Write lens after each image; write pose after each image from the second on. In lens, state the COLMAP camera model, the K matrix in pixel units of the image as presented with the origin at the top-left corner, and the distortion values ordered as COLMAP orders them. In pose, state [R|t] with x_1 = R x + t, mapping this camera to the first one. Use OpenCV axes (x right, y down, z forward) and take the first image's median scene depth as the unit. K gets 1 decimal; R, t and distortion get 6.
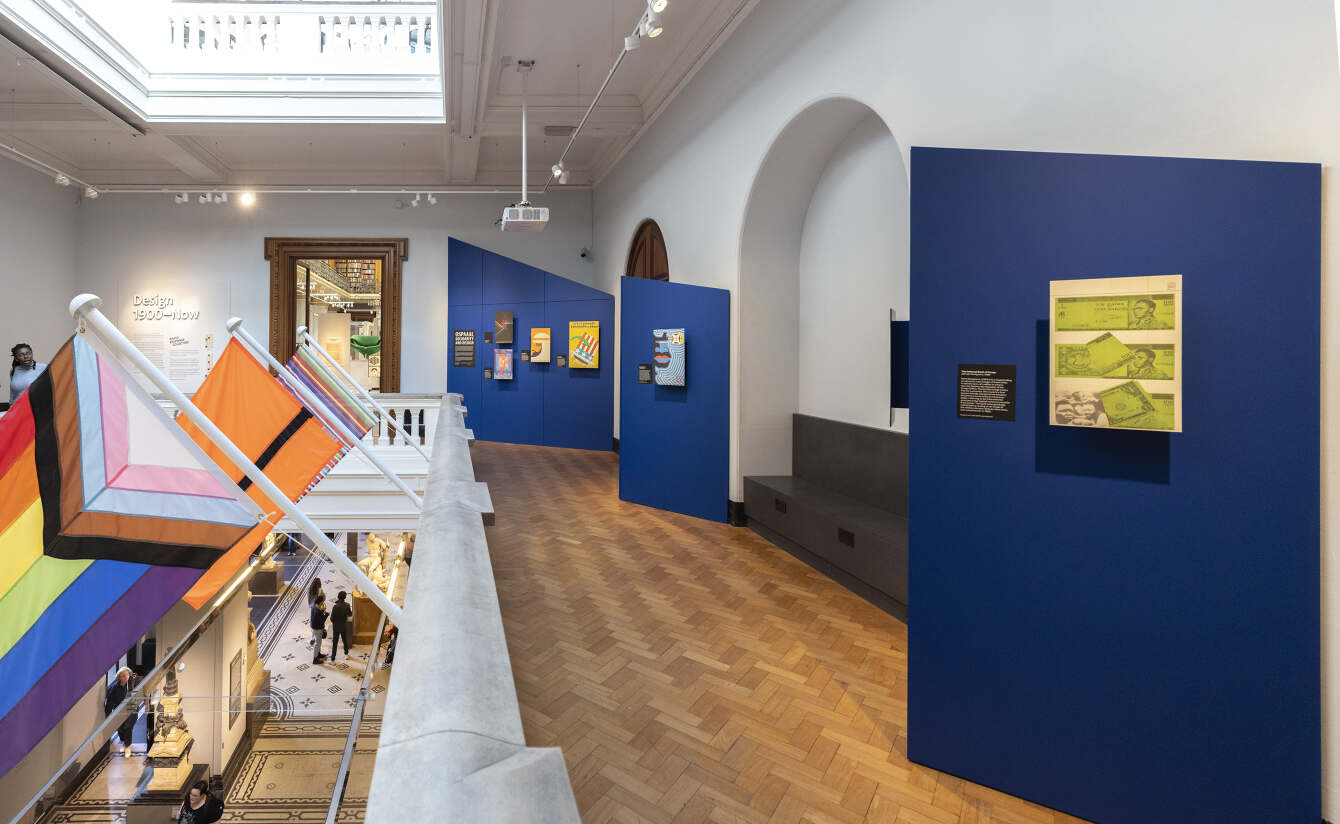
lens RADIAL K [[629.0, 0, 551.0], [0, 629.0, 369.4], [0, 0, 1]] dist [0.005110, 0.000218]
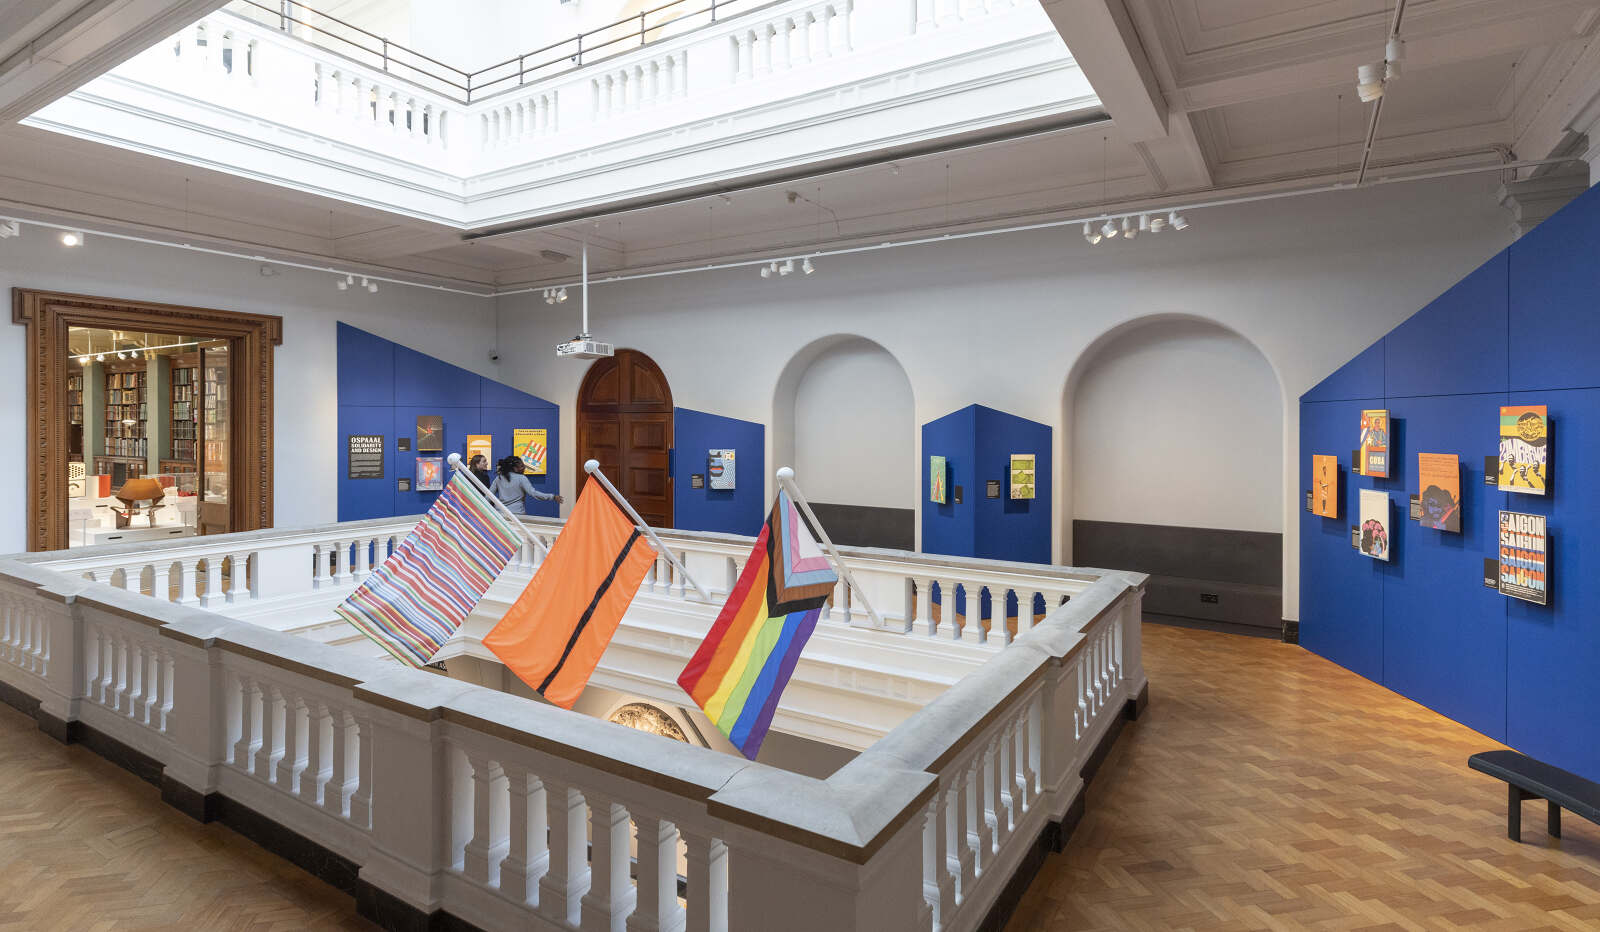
lens RADIAL K [[803.6, 0, 804.5], [0, 803.6, 465.3], [0, 0, 1]] dist [0.031863, 0.001230]
pose [[0.545731, -0.044481, 0.836779, -0.789014], [0.013104, 0.998921, 0.044554, -0.068699], [-0.837858, -0.013350, 0.545725, -0.089114]]
